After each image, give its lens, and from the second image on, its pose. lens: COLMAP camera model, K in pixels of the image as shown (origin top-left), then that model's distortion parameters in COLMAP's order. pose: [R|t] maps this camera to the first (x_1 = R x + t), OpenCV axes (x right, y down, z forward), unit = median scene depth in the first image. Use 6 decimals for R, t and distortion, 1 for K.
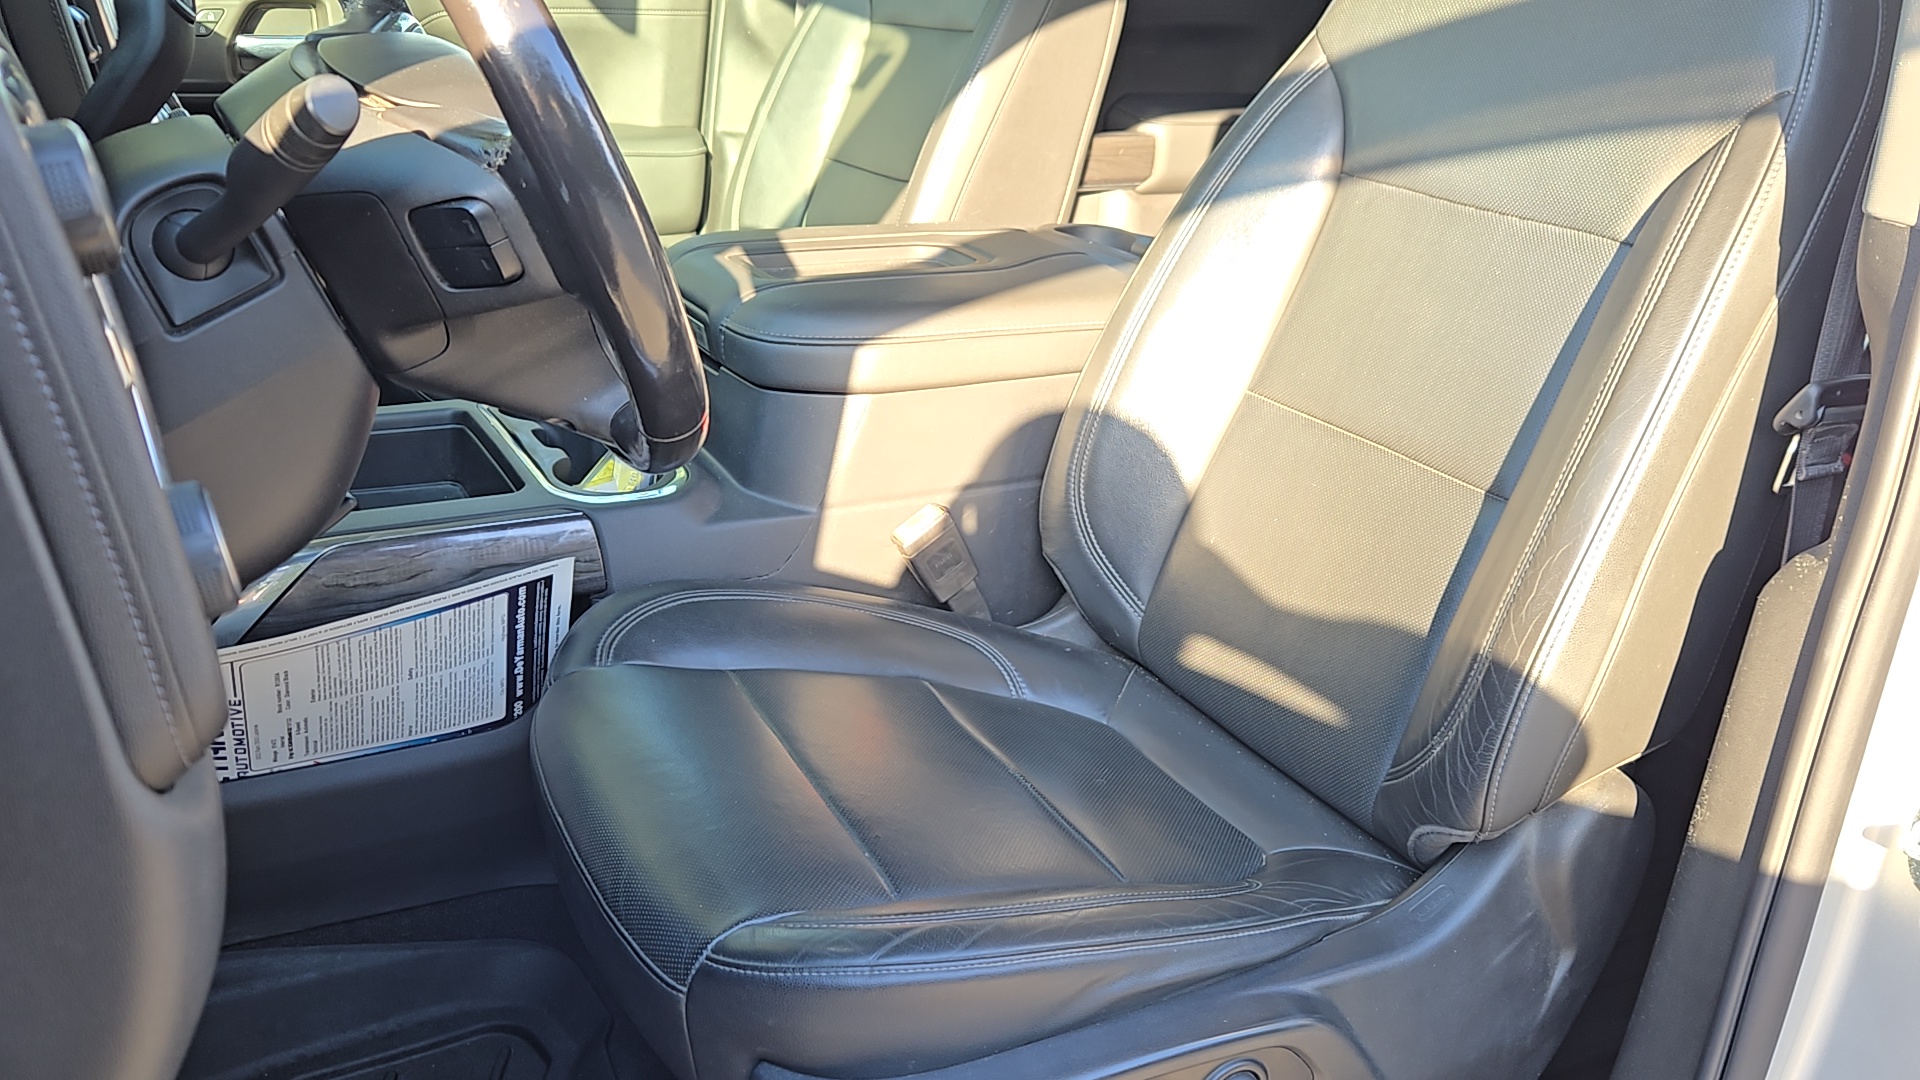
lens RADIAL K [[1585.6, 0, 952.8], [0, 1585.6, 541.3], [0, 0, 1]] dist [0.017881, -0.010212]
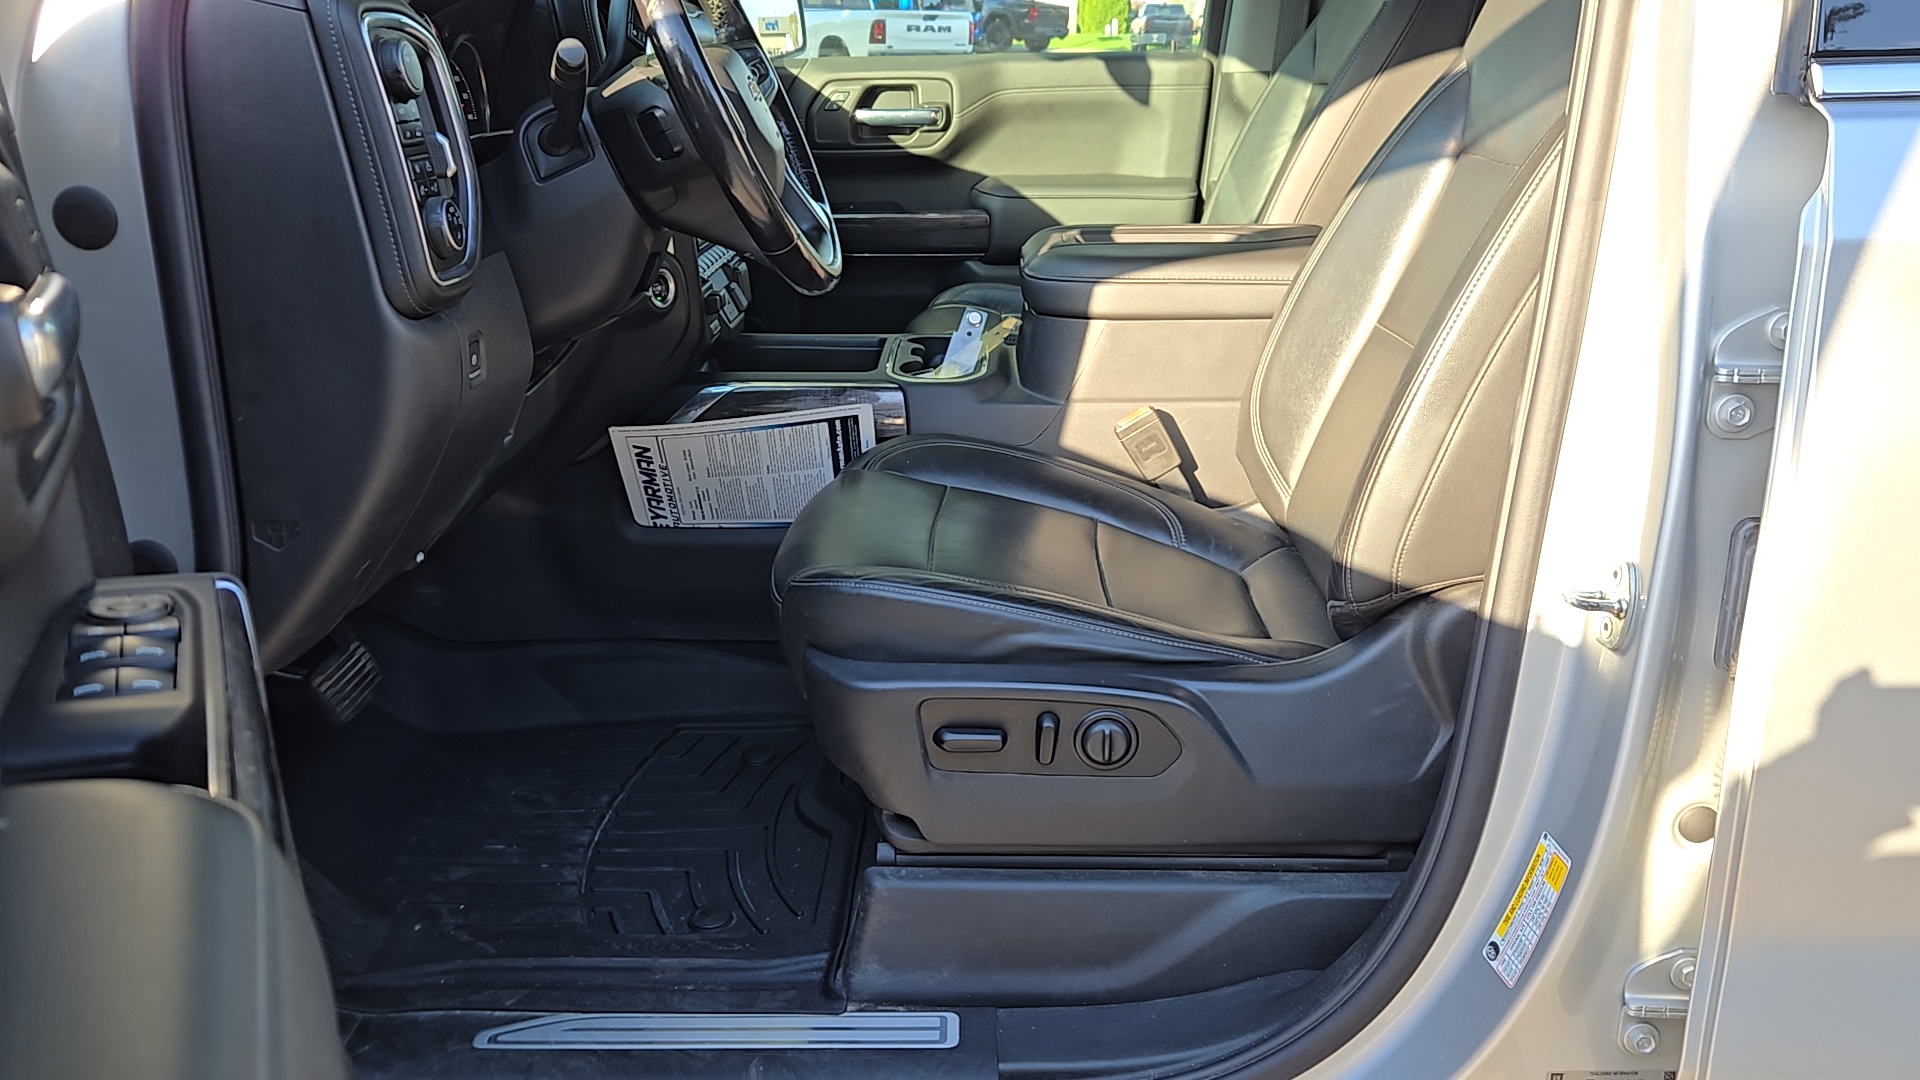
lens RADIAL K [[1585.6, 0, 970.7], [0, 1585.6, 541.7], [0, 0, 1]] dist [0.017881, -0.010212]
pose [[0.875859, 0.093329, -0.473456, 0.579749], [-0.132821, 0.989848, -0.050588, 0.206290], [0.463928, 0.107193, 0.879363, -0.274704]]
